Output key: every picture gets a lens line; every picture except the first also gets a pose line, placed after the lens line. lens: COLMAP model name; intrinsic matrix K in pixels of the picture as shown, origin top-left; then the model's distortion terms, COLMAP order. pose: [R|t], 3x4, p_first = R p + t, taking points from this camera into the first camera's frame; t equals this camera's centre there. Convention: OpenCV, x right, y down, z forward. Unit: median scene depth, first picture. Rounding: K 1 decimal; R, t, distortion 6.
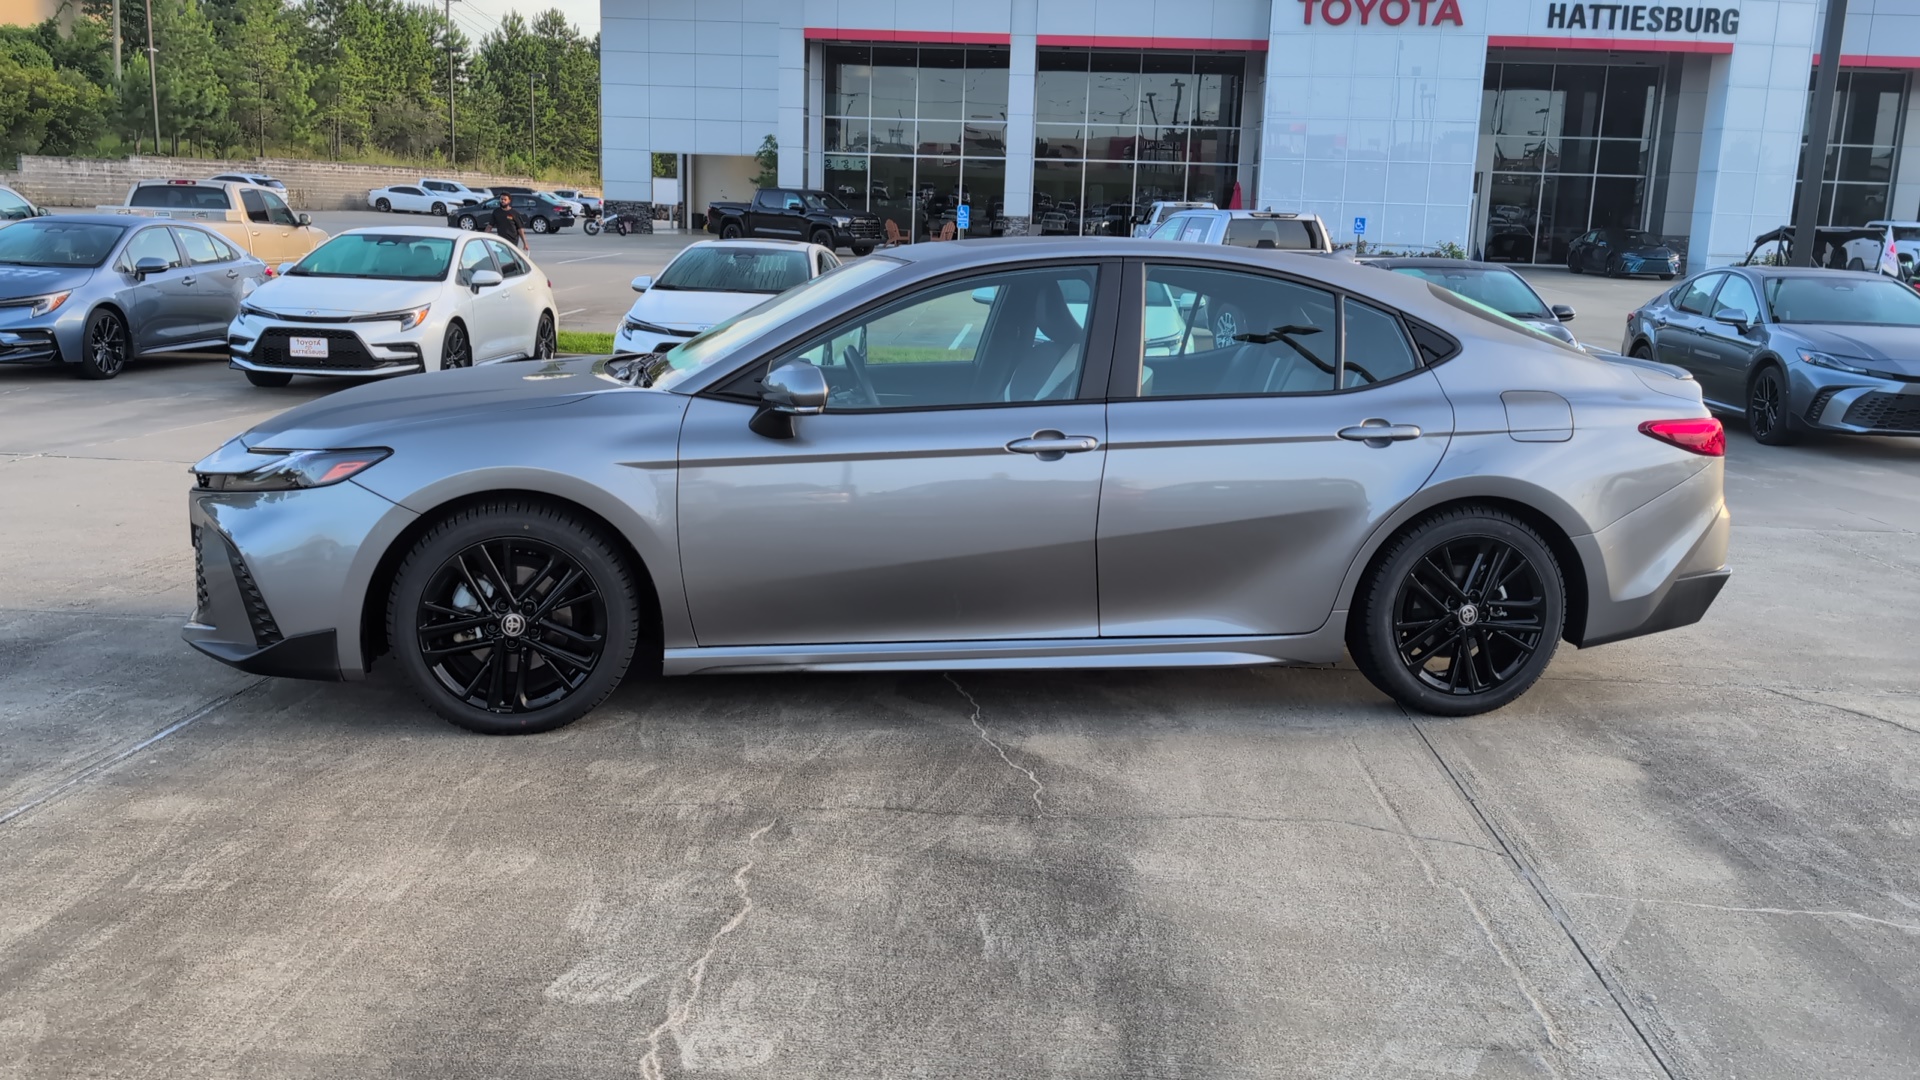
lens RADIAL K [[1607.3, 0, 966.5], [0, 1607.3, 542.0], [0, 0, 1]] dist [0.027592, -0.028911]
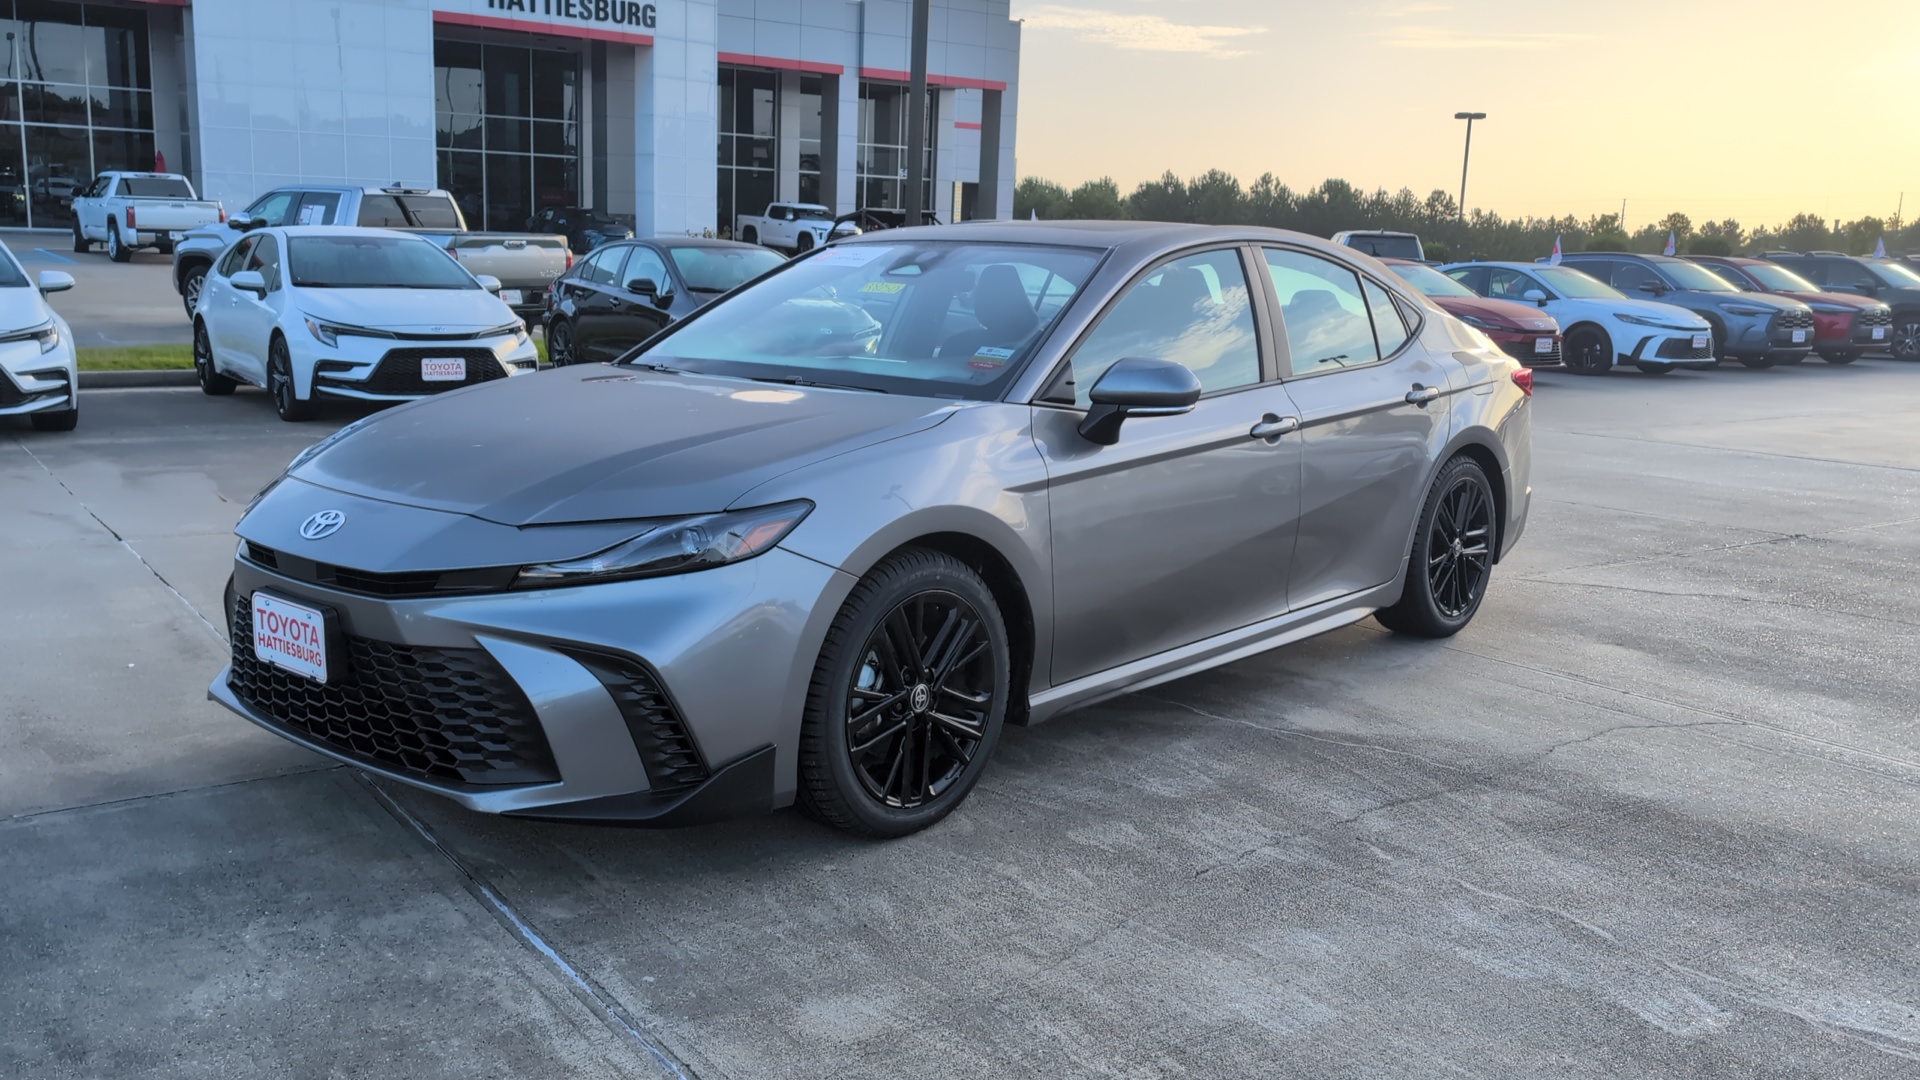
lens RADIAL K [[1607.3, 0, 948.5], [0, 1607.3, 546.4], [0, 0, 1]] dist [0.027592, -0.028911]
pose [[0.777315, -0.124645, 0.616640, -0.081941], [0.114391, 0.991840, 0.056289, -0.007461], [-0.618624, 0.026783, 0.785231, 0.037306]]
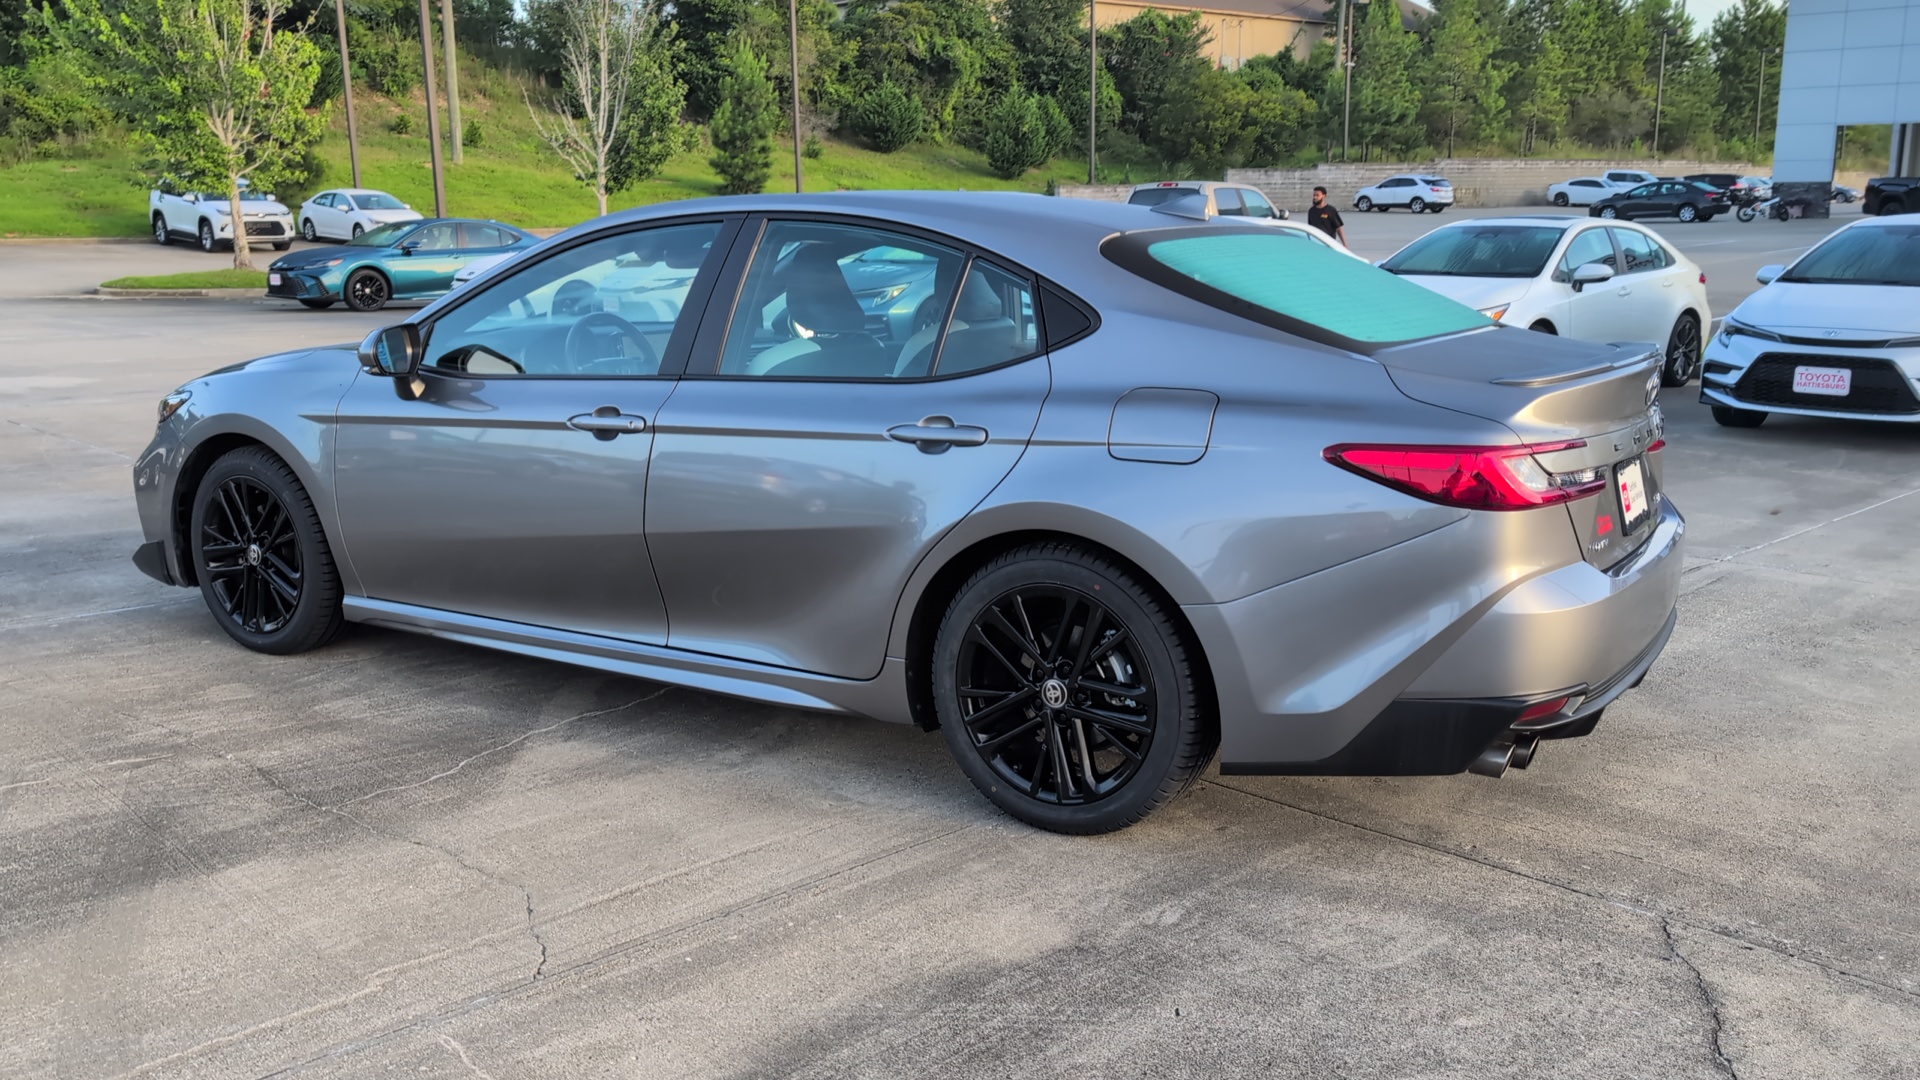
lens RADIAL K [[1607.3, 0, 948.1], [0, 1607.3, 548.4], [0, 0, 1]] dist [0.027592, -0.028911]
pose [[0.743699, 0.103897, -0.660391, 0.088557], [-0.100125, 0.994018, 0.043629, -0.005491], [0.660974, 0.033675, 0.749653, 0.050652]]
